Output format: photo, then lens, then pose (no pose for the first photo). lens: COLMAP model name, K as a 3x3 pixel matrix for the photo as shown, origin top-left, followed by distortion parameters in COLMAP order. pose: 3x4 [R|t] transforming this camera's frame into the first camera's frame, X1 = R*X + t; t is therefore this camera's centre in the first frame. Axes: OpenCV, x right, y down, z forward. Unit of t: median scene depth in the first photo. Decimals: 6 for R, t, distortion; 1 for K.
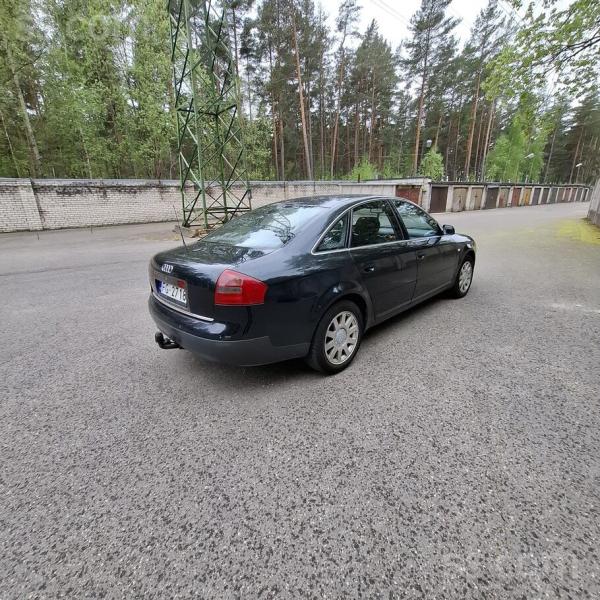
lens RADIAL K [[311.7, 0, 304.7], [0, 311.7, 302.9], [0, 0, 1]] dist [-0.004031, 0.001877]
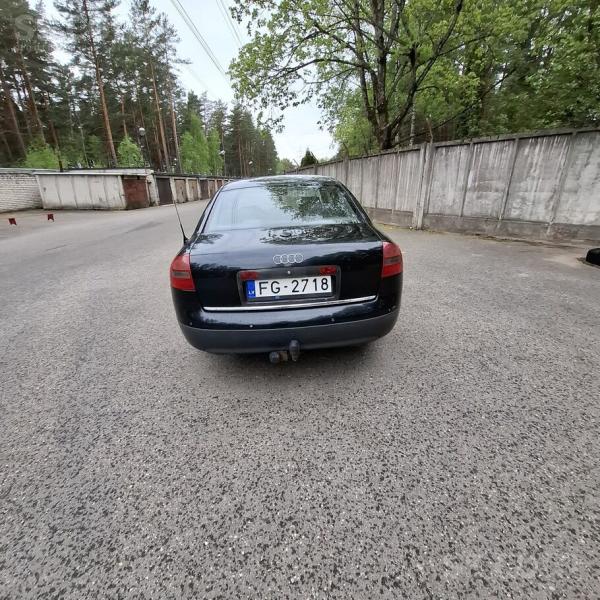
lens RADIAL K [[311.7, 0, 304.8], [0, 311.7, 303.0], [0, 0, 1]] dist [-0.004031, 0.001877]
pose [[0.655798, -0.268697, 0.705500, -0.067876], [0.253816, 0.958591, 0.129155, -0.006352], [-0.710989, 0.094367, 0.696842, 0.029020]]
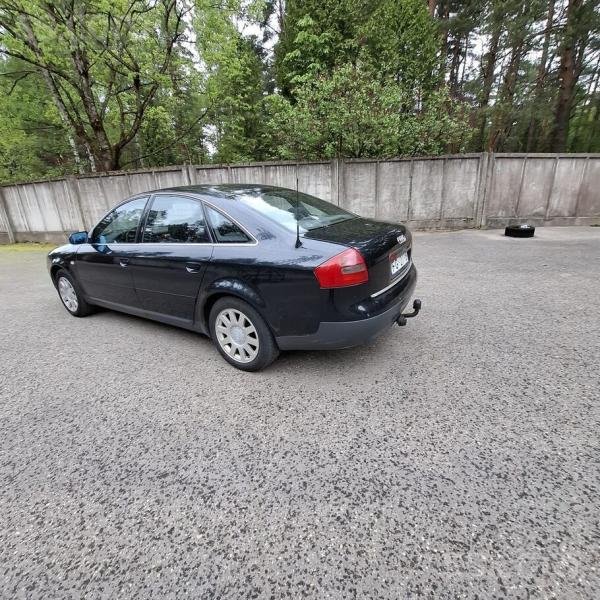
lens RADIAL K [[311.7, 0, 298.7], [0, 311.7, 297.1], [0, 0, 1]] dist [-0.004031, 0.001877]
pose [[-0.217161, -0.272101, 0.937444, -0.092090], [0.364533, 0.868276, 0.336469, -0.026930], [-0.905515, 0.414798, -0.089366, 0.098906]]
